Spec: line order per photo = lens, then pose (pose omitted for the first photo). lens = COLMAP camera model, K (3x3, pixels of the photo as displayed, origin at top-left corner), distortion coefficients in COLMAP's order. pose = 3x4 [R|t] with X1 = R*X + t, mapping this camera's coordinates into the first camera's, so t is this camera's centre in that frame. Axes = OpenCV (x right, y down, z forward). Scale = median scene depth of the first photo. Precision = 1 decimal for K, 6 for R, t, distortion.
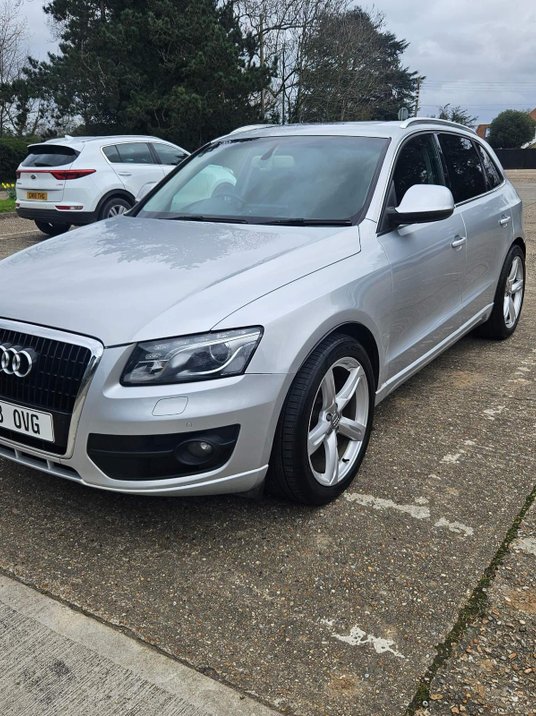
lens RADIAL K [[617.8, 0, 268.0], [0, 617.8, 358.0], [0, 0, 1]] dist [0.140444, -0.000874]
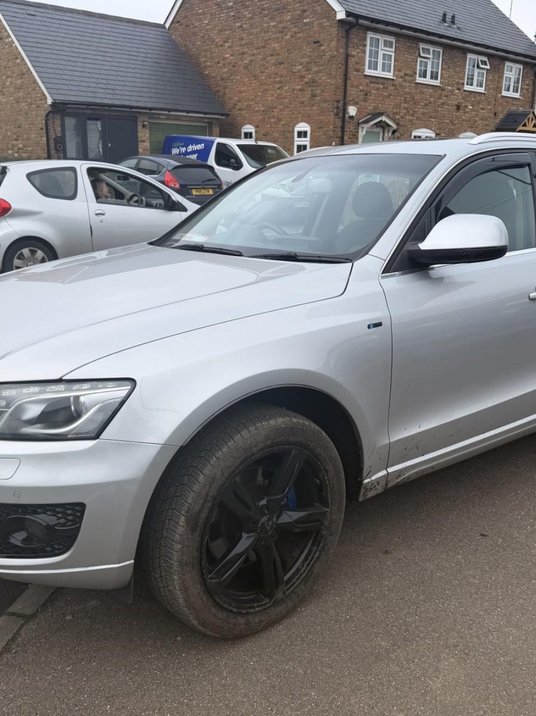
lens RADIAL K [[617.8, 0, 268.0], [0, 617.8, 358.0], [0, 0, 1]] dist [0.140444, -0.000874]
pose [[0.934575, 0.094771, -0.342910, 0.405921], [-0.114842, 0.992631, -0.038657, -0.066586], [0.336720, 0.075509, 0.938572, 0.310841]]
